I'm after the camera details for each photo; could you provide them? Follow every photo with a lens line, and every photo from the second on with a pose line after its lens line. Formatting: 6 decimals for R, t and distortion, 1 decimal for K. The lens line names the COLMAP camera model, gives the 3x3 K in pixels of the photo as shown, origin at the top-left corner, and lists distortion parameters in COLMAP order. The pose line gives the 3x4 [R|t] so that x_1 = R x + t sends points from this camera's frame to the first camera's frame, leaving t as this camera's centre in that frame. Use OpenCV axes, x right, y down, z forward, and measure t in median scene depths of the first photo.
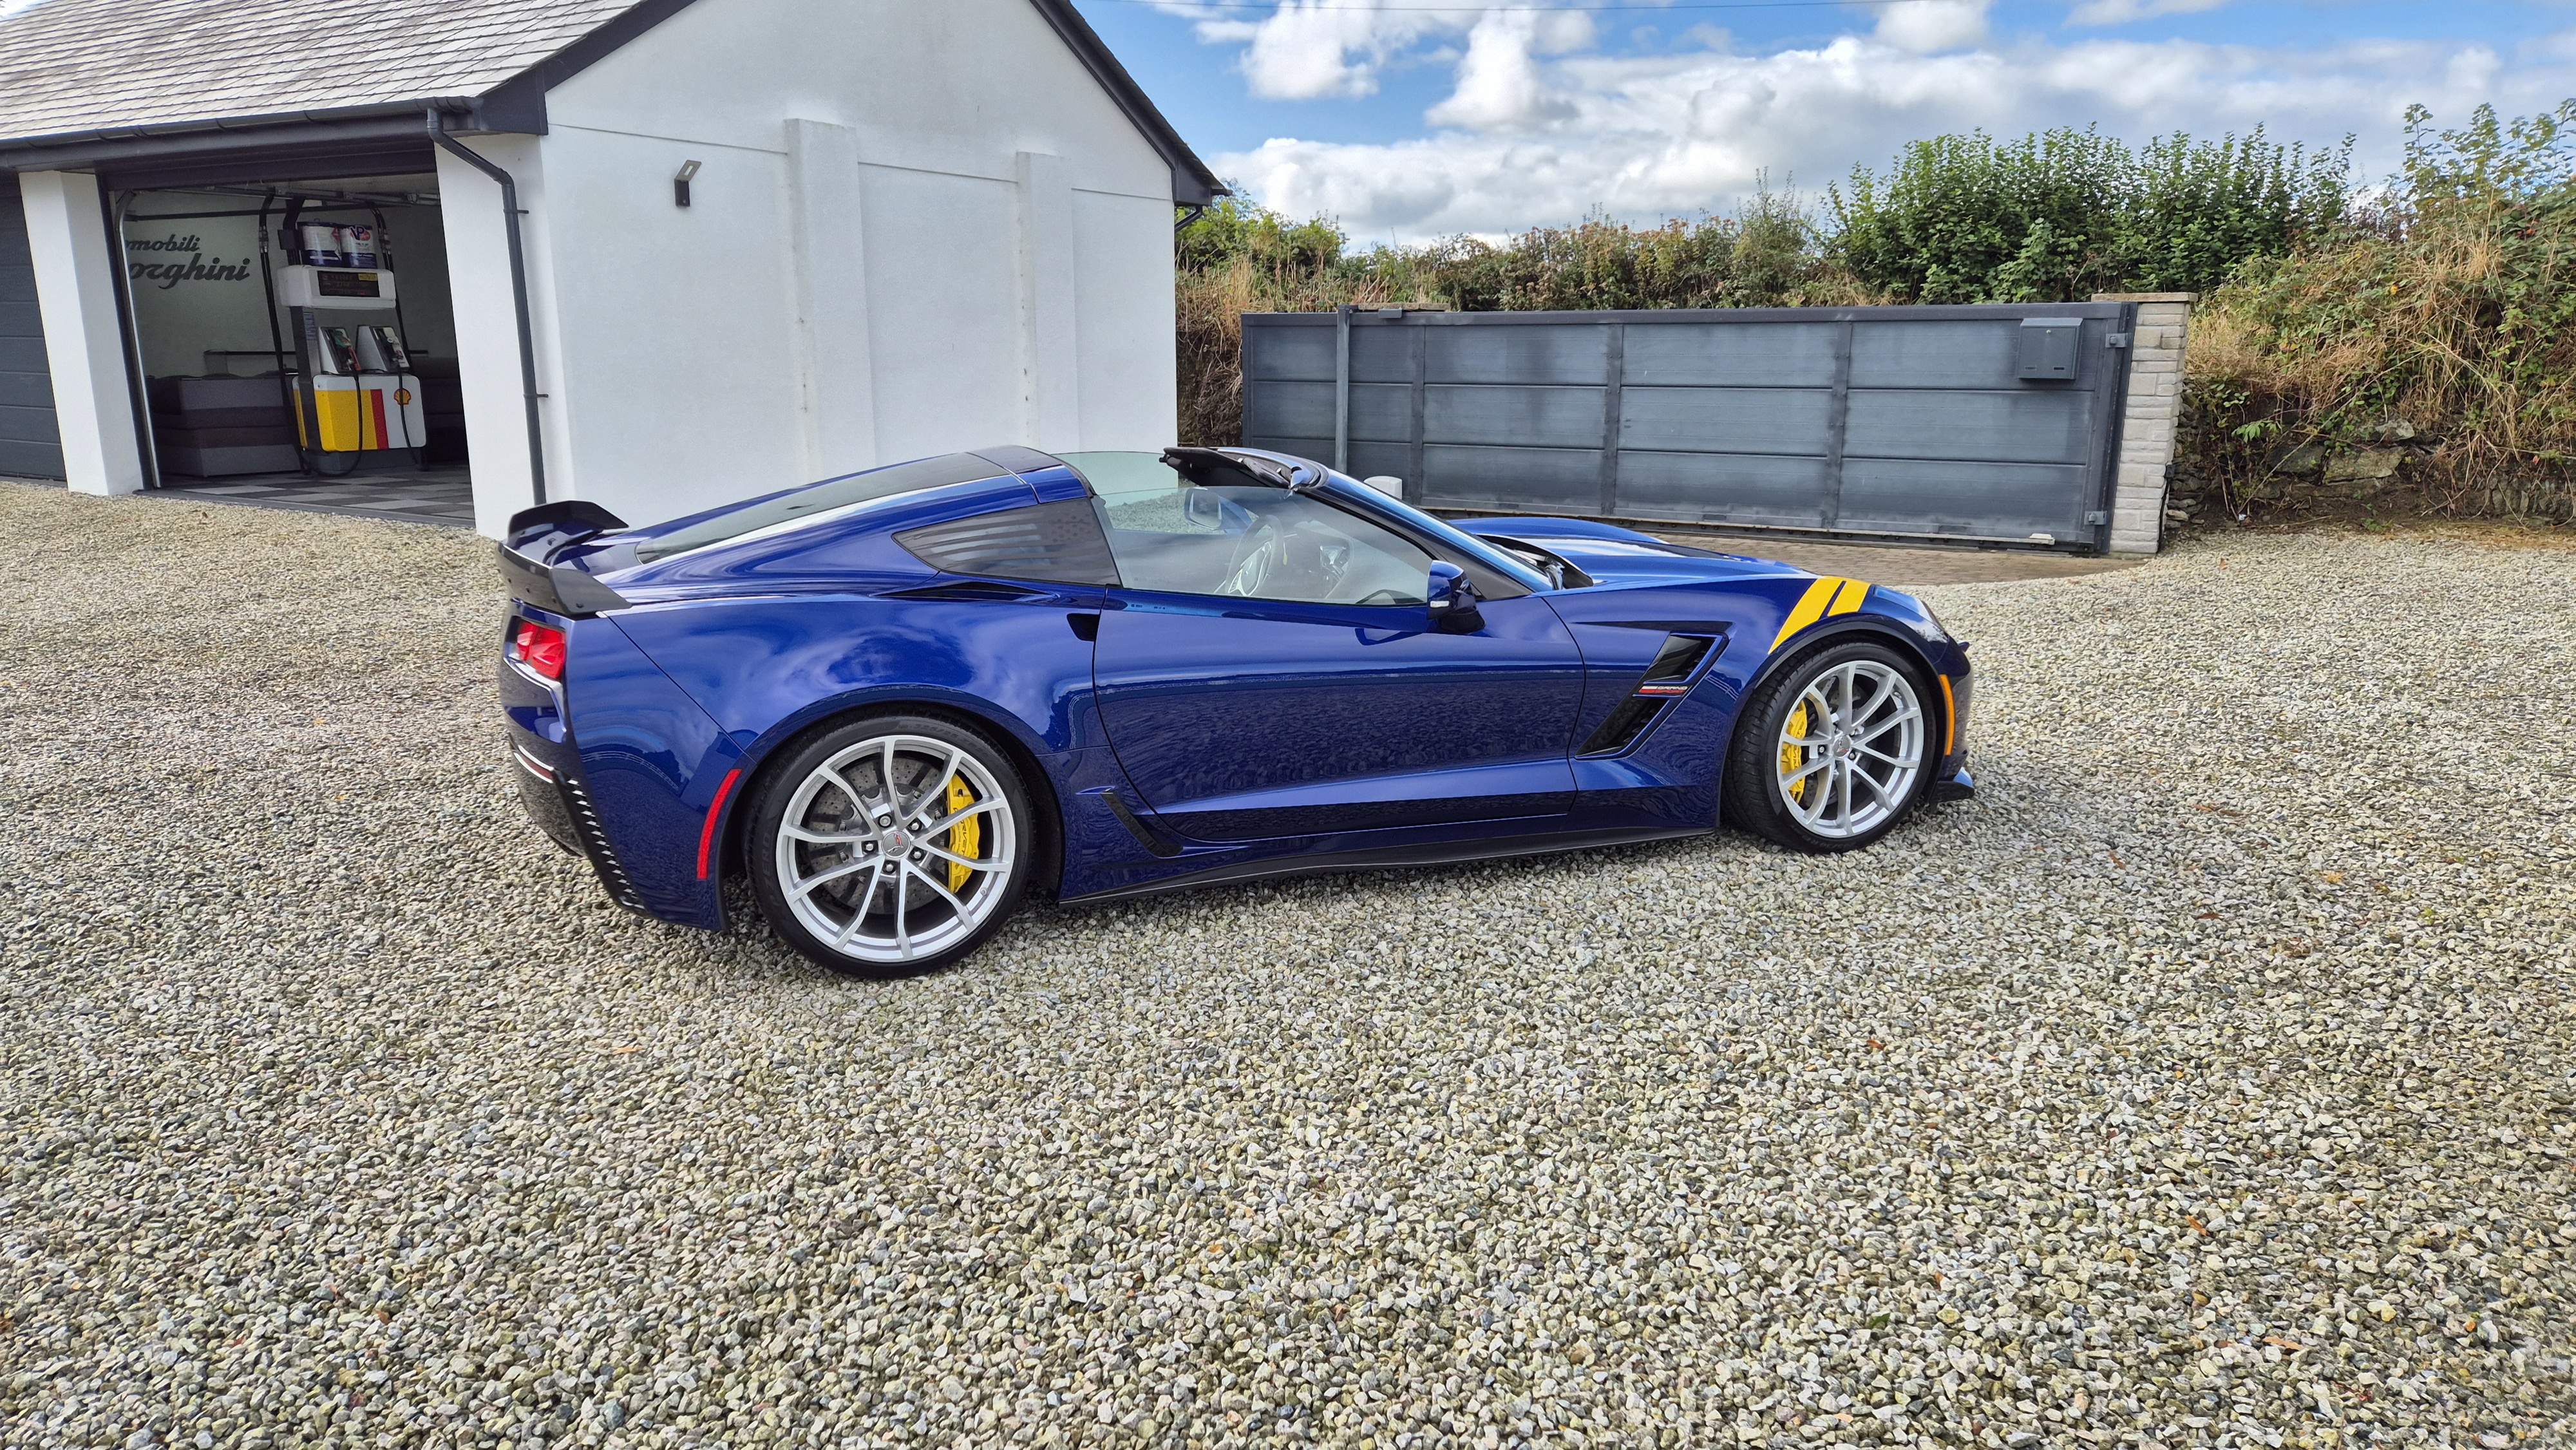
lens RADIAL K [[1690.2, 0, 1288.0], [0, 1690.2, 725.0], [0, 0, 1]] dist [0.101674, -0.083503]
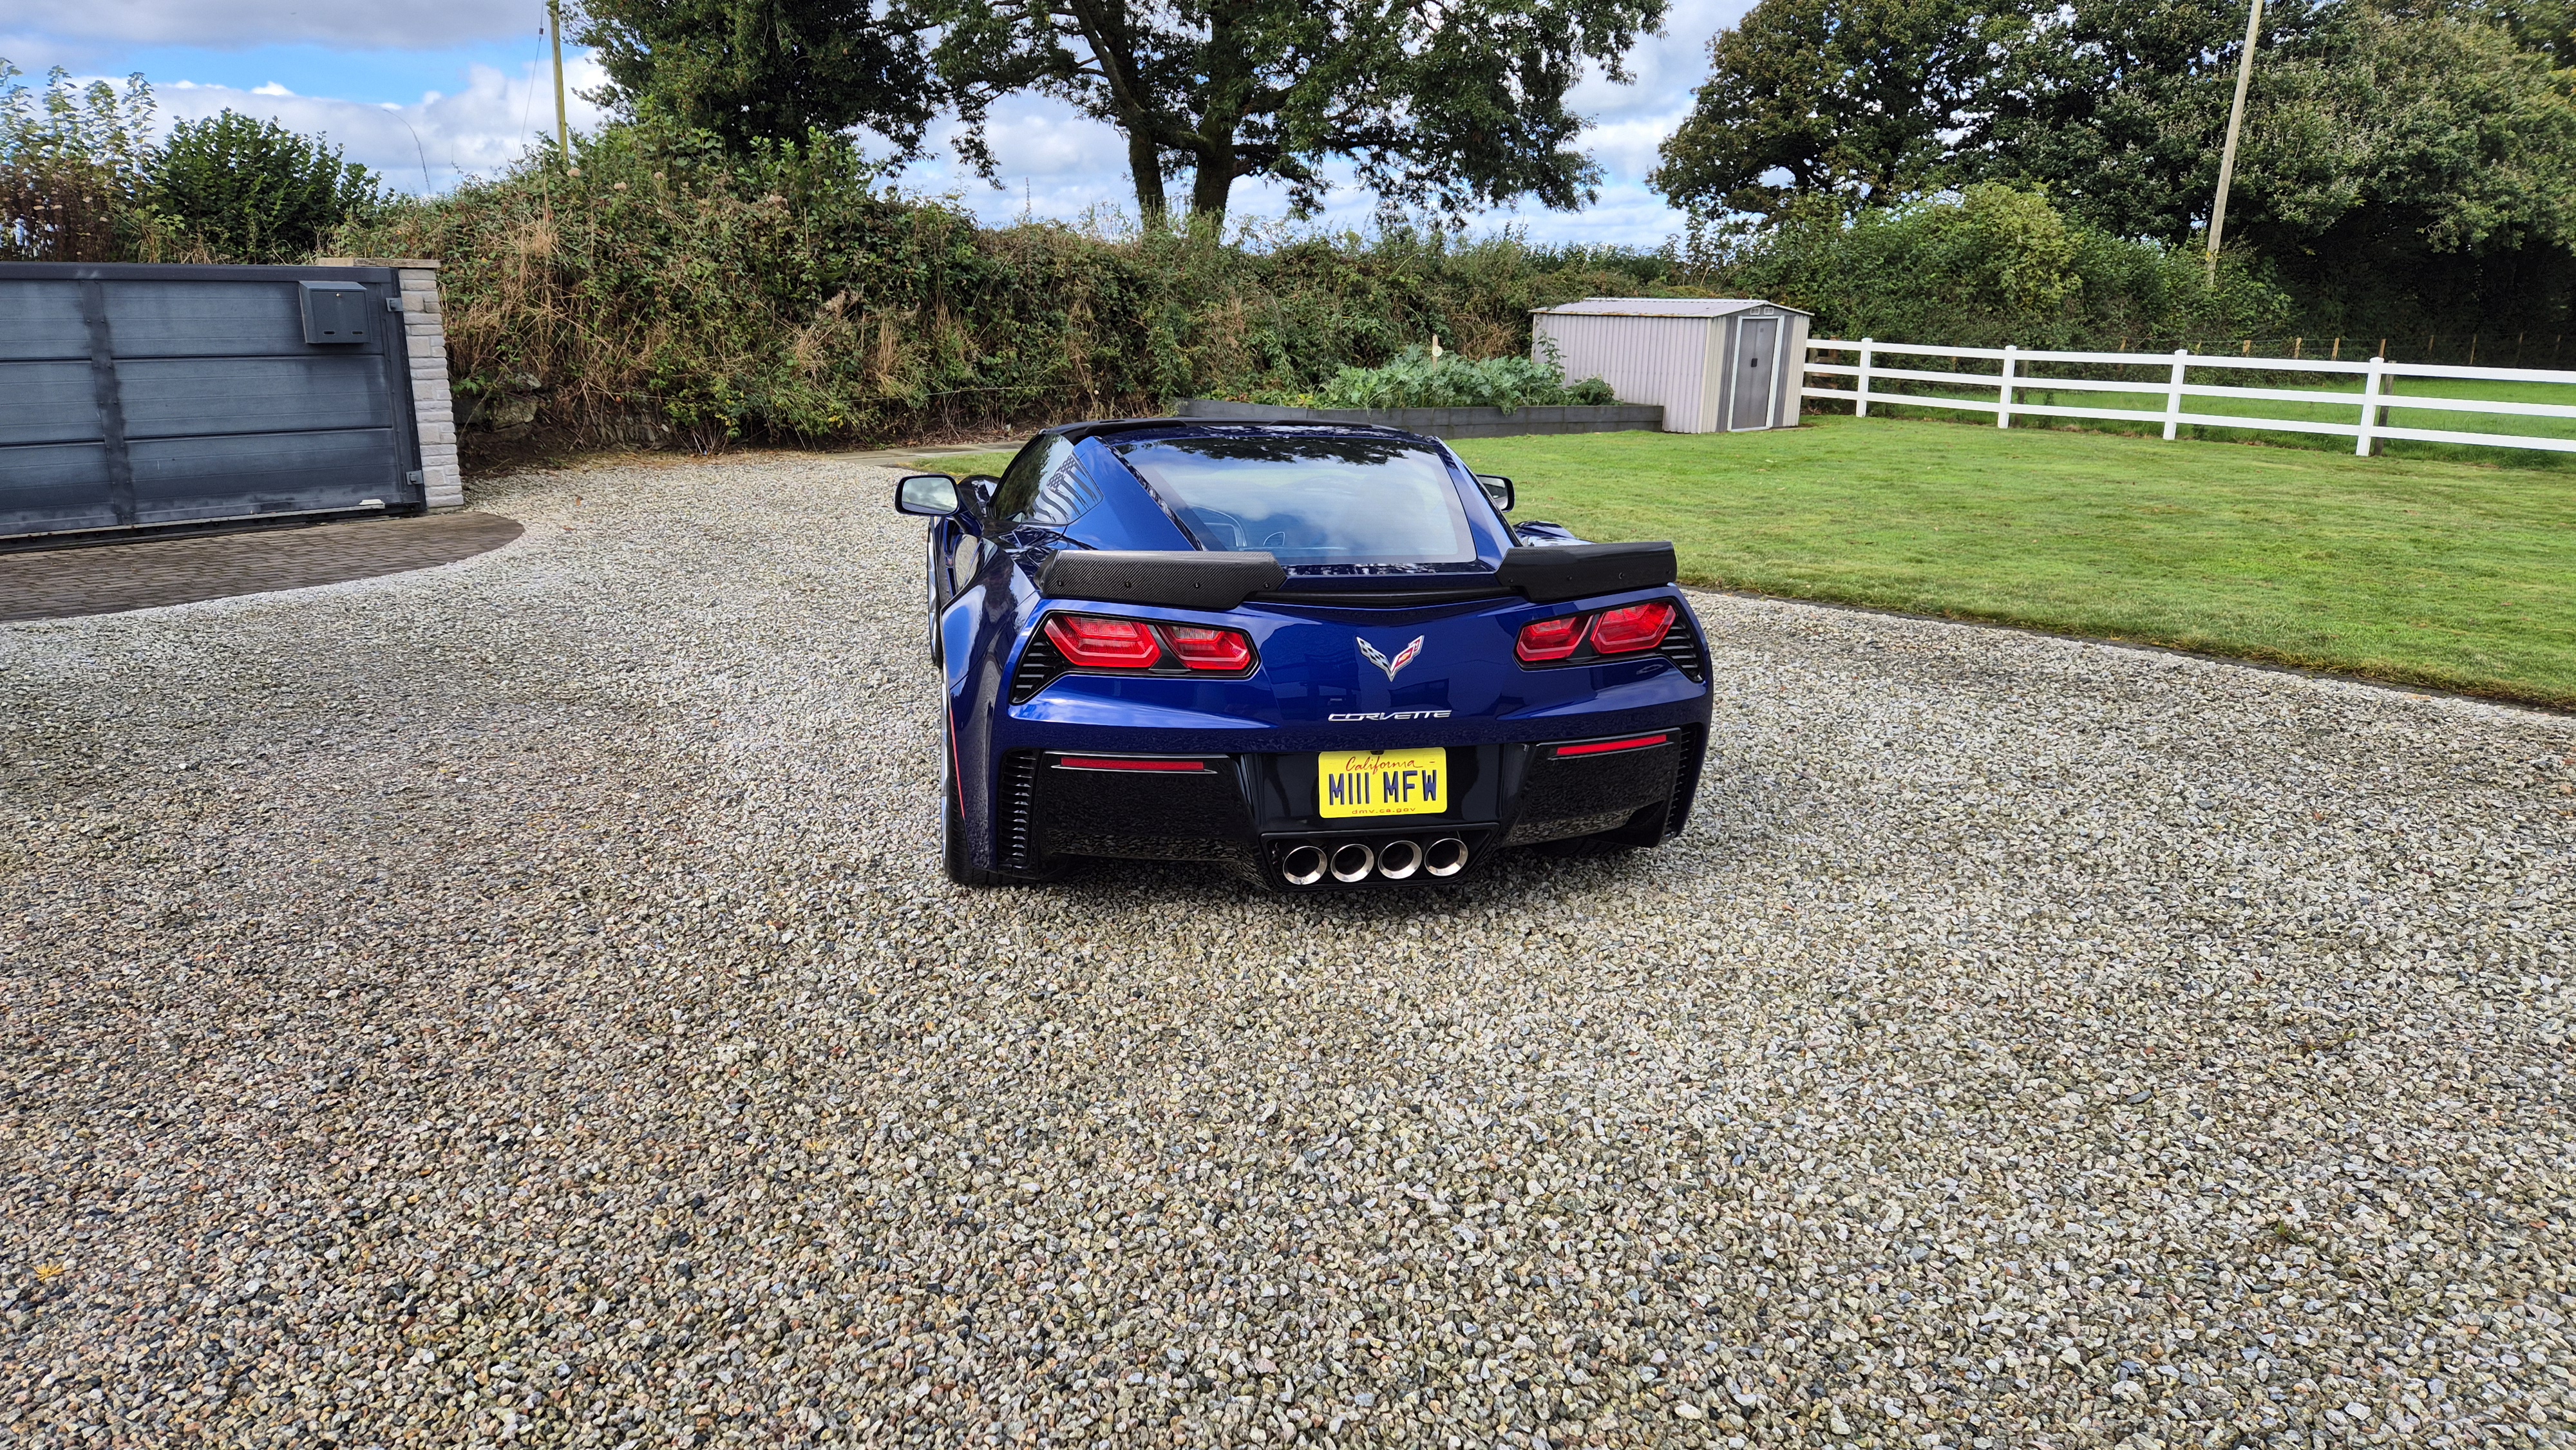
lens RADIAL K [[1702.2, 0, 1235.6], [0, 1702.2, 734.4], [0, 0, 1]] dist [0.094532, -0.080725]
pose [[0.179071, -0.247784, 0.952122, -0.445520], [0.221001, 0.953164, 0.206490, -0.076140], [-0.958693, 0.173443, 0.225444, 0.309682]]
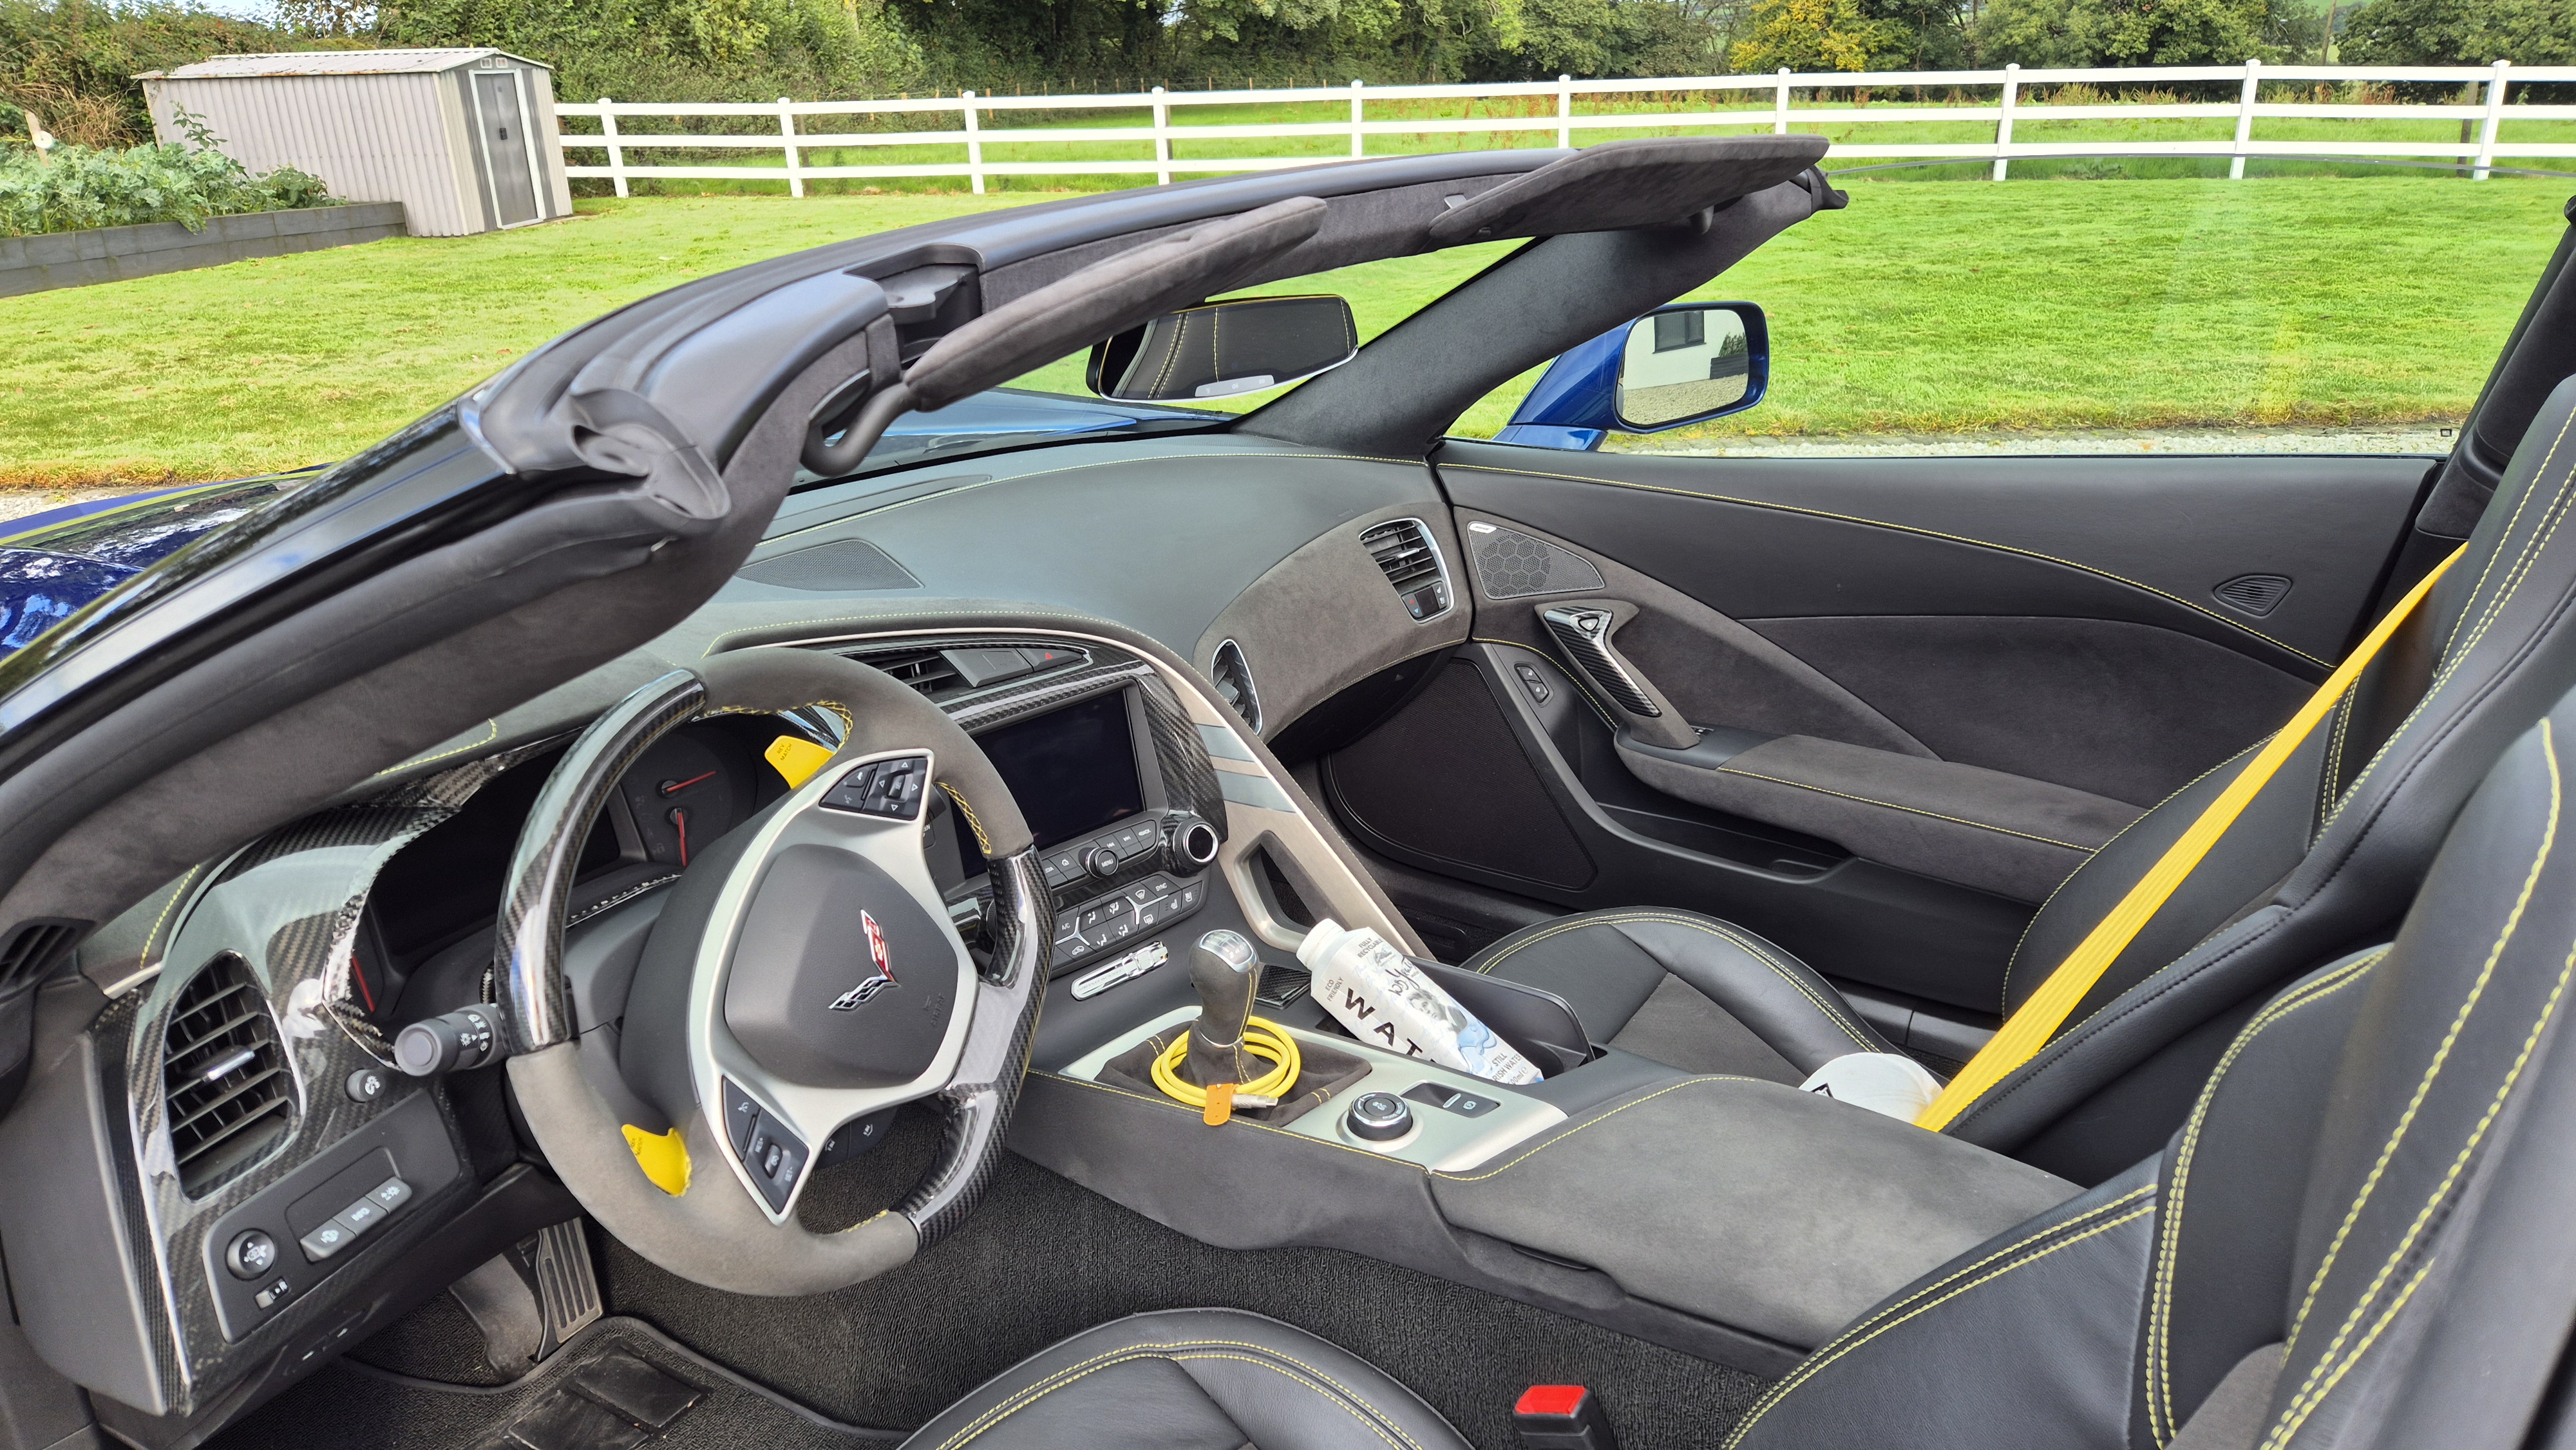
lens RADIAL K [[1731.3, 0, 1249.2], [0, 1731.3, 722.6], [0, 0, 1]] dist [0.082438, -0.073696]
pose [[-0.561067, -0.280657, 0.778740, -0.071679], [0.230712, 0.850469, 0.472732, -0.082084], [-0.794969, 0.444899, -0.412419, 0.448188]]
